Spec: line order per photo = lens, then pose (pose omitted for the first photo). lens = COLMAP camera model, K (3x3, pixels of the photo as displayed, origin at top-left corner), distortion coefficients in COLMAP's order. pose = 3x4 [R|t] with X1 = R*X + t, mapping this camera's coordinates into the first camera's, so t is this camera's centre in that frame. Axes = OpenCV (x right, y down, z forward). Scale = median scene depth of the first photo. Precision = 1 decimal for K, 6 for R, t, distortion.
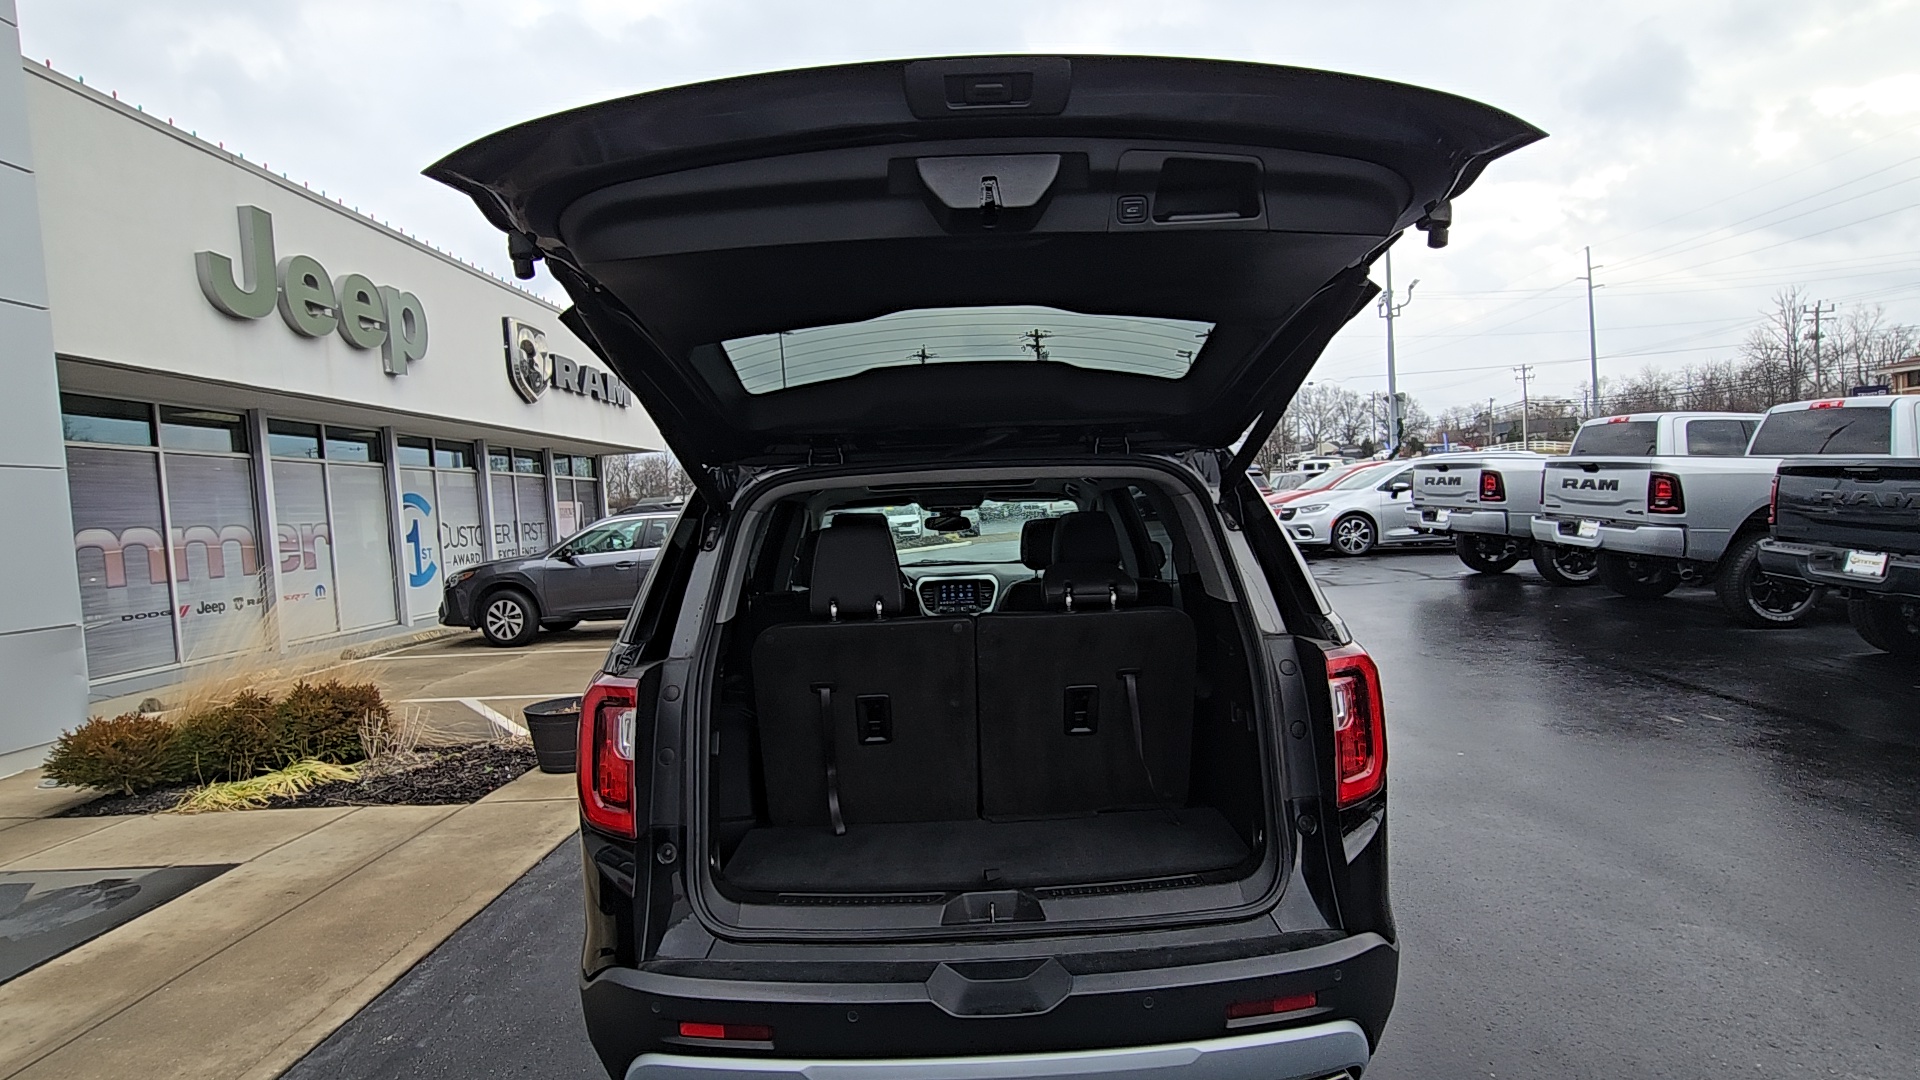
lens RADIAL K [[968.4, 0, 953.3], [0, 968.4, 550.2], [0, 0, 1]] dist [-0.001251, -0.001236]
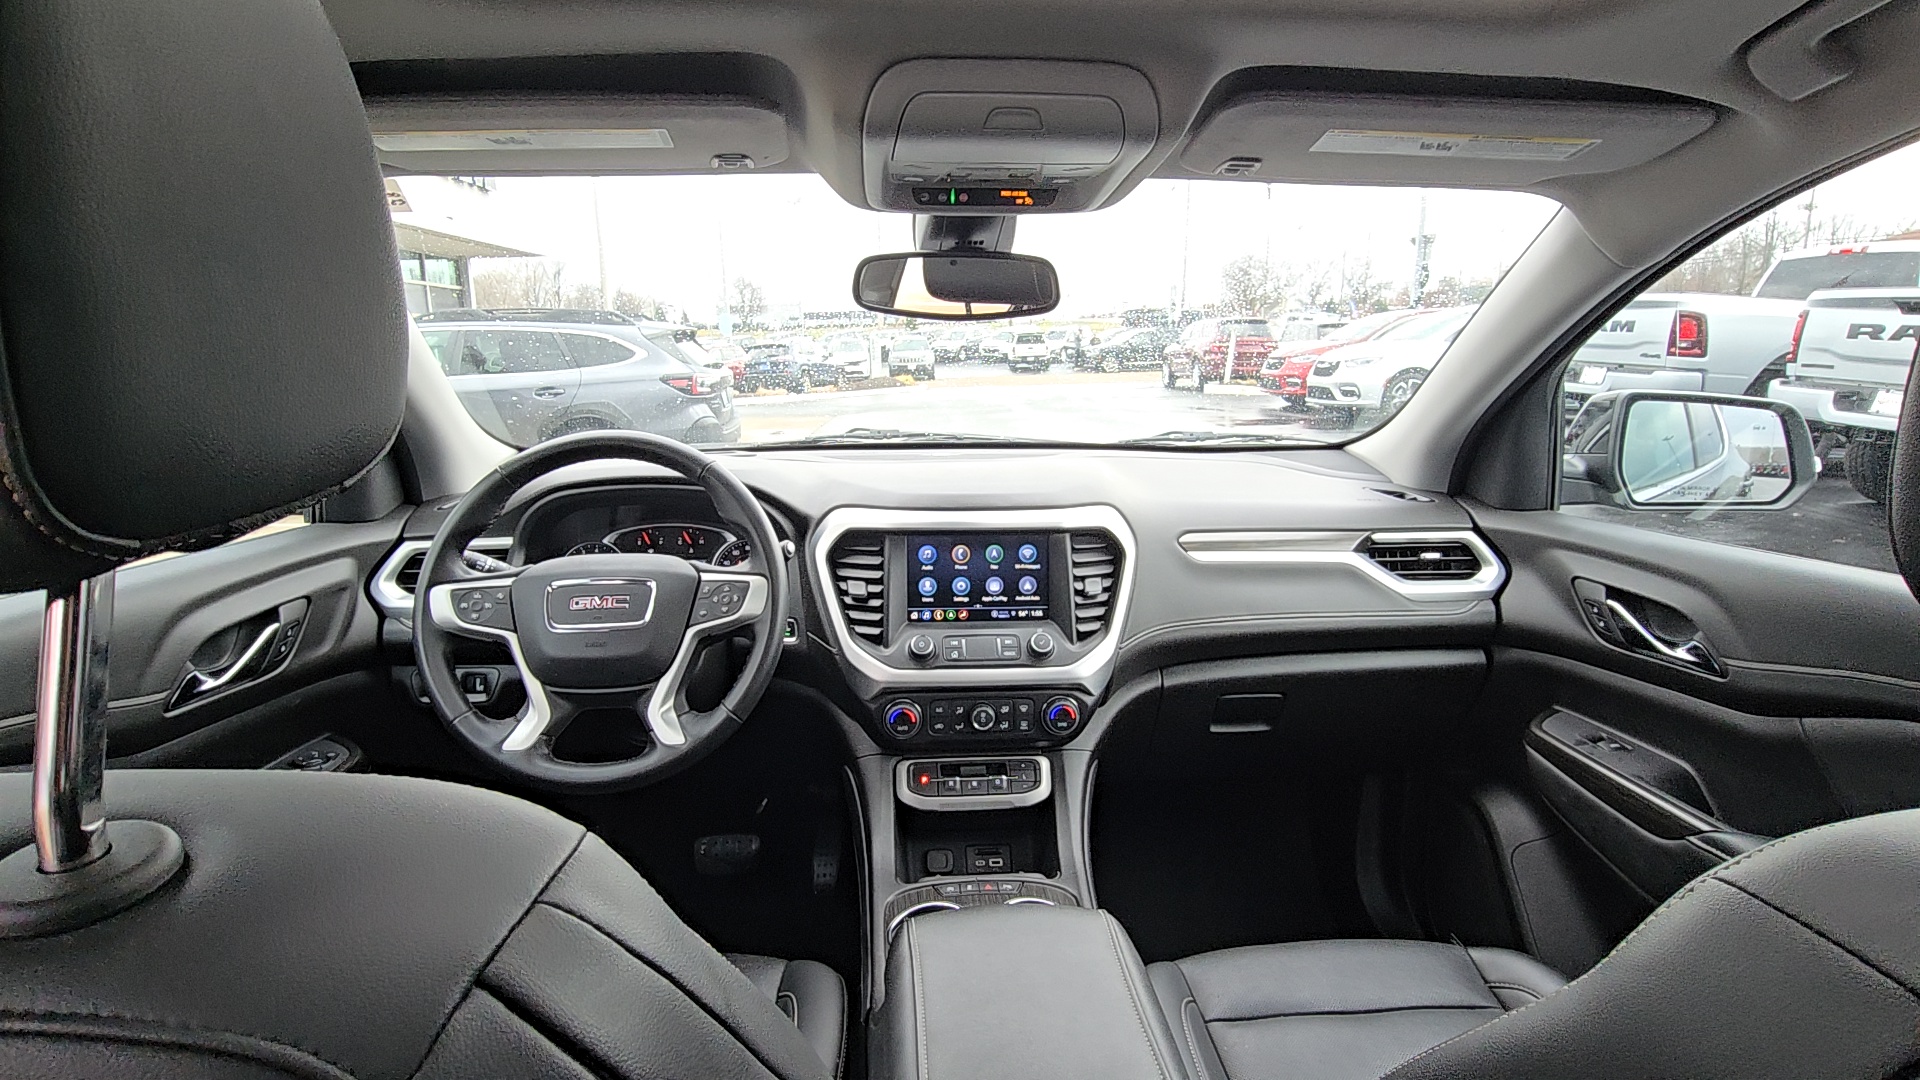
lens RADIAL K [[968.4, 0, 953.3], [0, 968.4, 550.2], [0, 0, 1]] dist [-0.001251, -0.001236]
pose [[0.997900, 0.031545, 0.056577, -0.004801], [-0.040000, 0.987078, 0.155170, -0.000396], [-0.050951, -0.157108, 0.986266, 0.216255]]
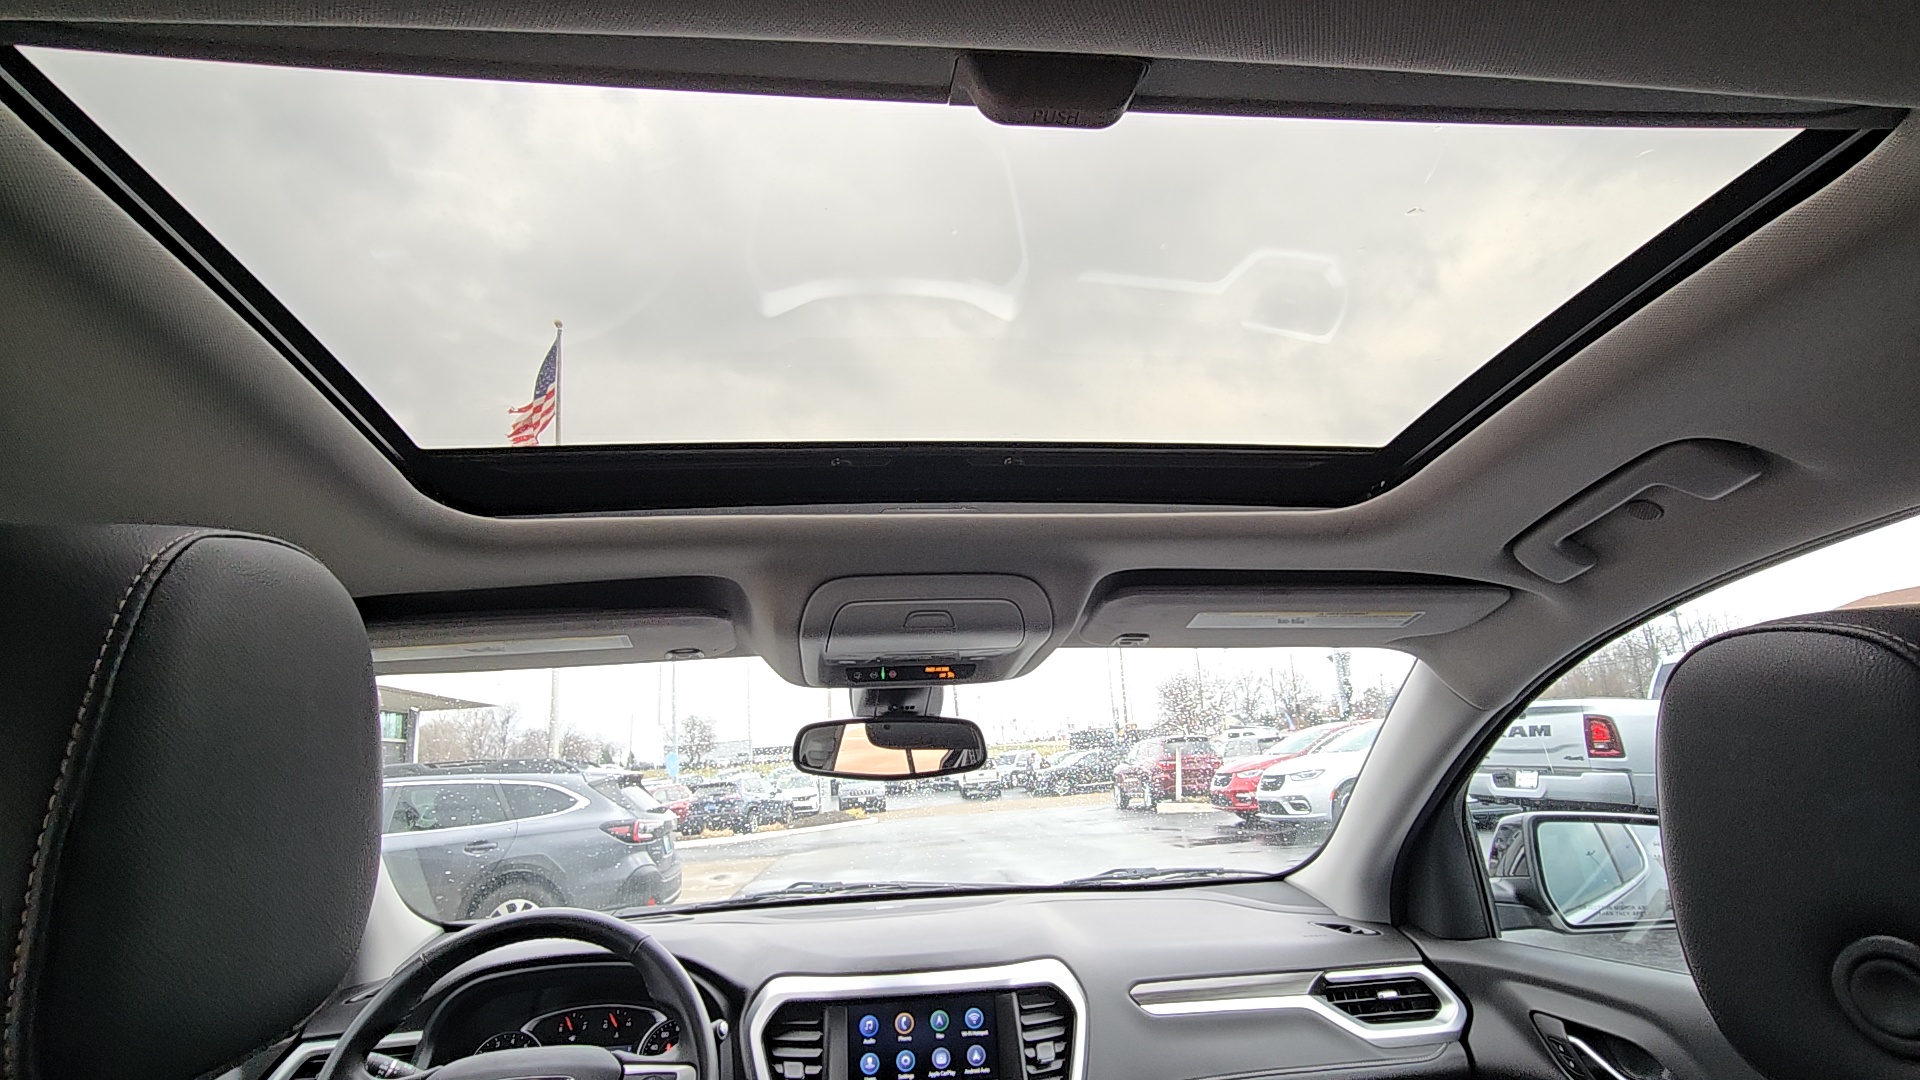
lens RADIAL K [[968.4, 0, 953.3], [0, 968.4, 550.2], [0, 0, 1]] dist [-0.001251, -0.001236]
pose [[0.995162, 0.020924, 0.095995, -0.003986], [0.006427, 0.961102, -0.276120, -0.002194], [-0.098039, 0.275401, 0.956317, 0.212095]]
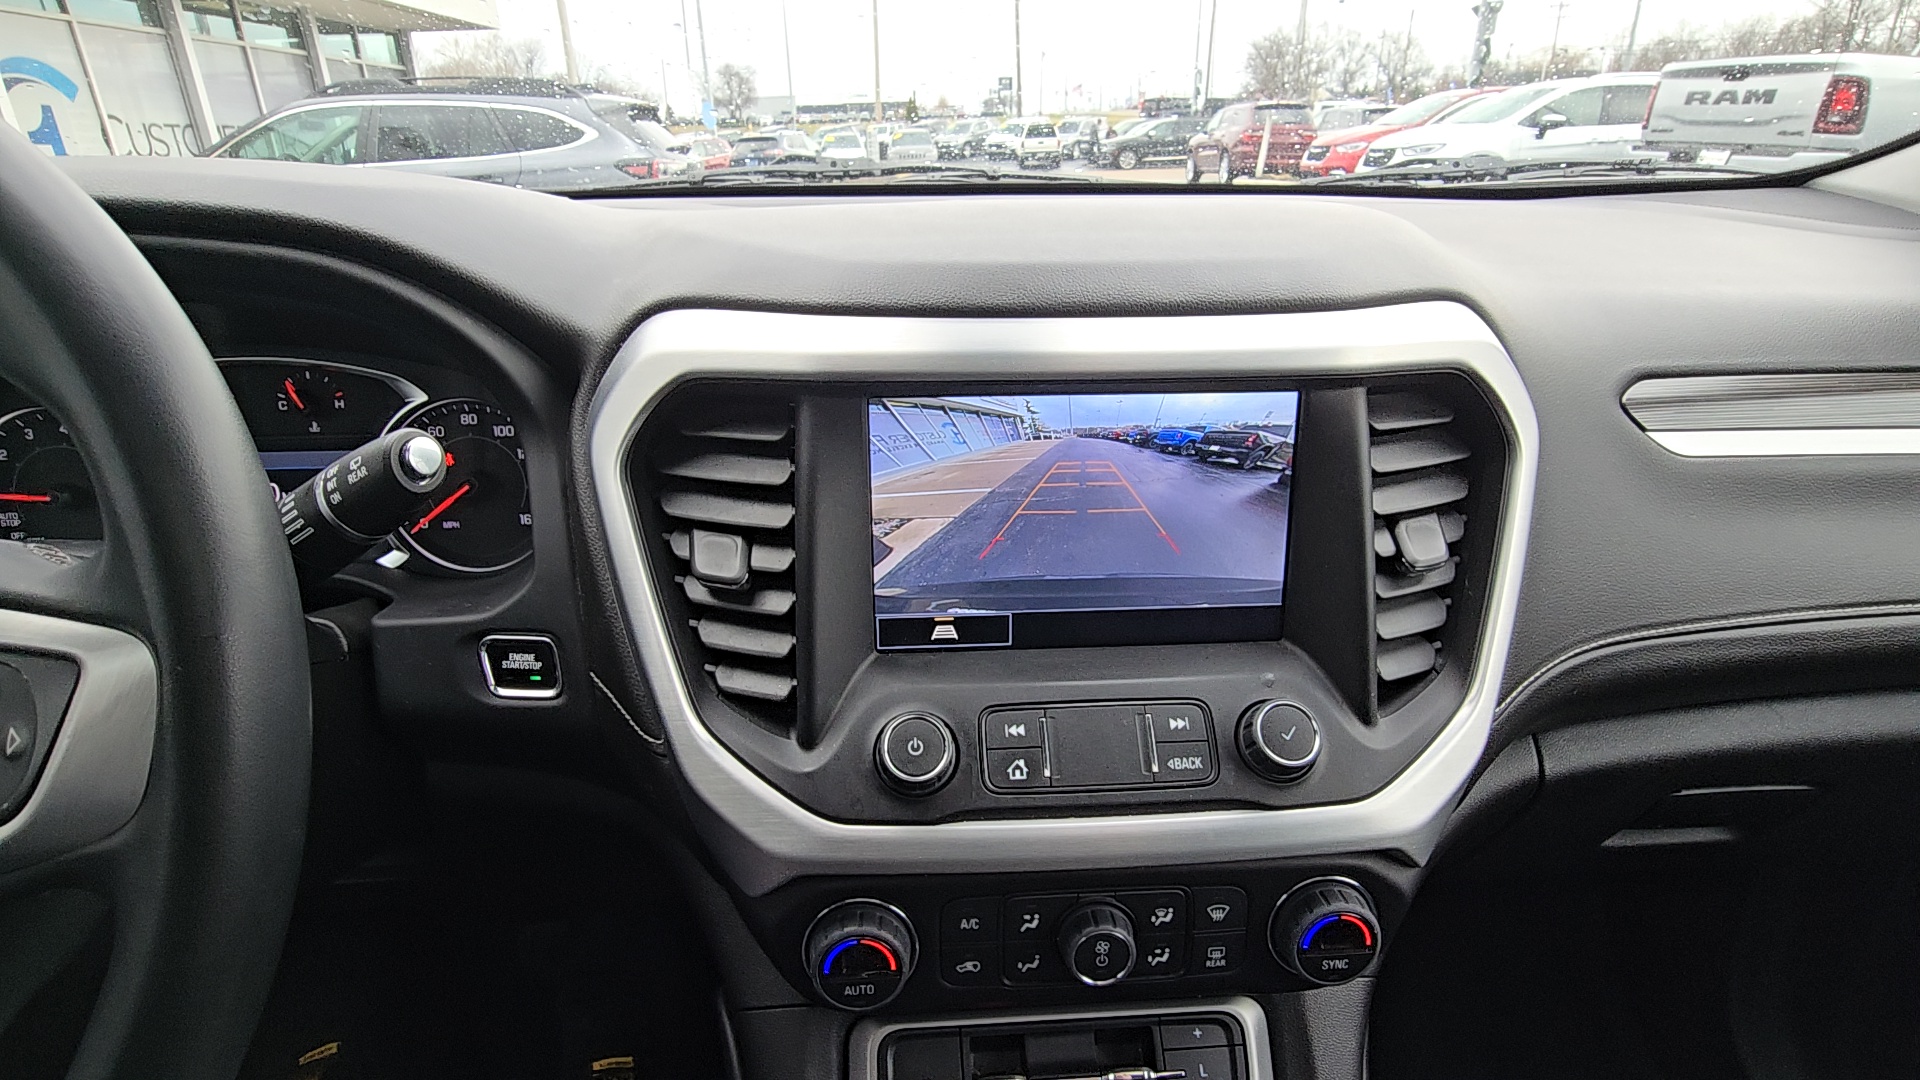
lens RADIAL K [[968.4, 0, 953.3], [0, 968.4, 550.2], [0, 0, 1]] dist [-0.001251, -0.001236]
pose [[0.998191, 0.018627, 0.057163, -0.003417], [-0.036935, 0.940211, 0.338583, 0.005369], [-0.047439, -0.340082, 0.939198, 0.264142]]
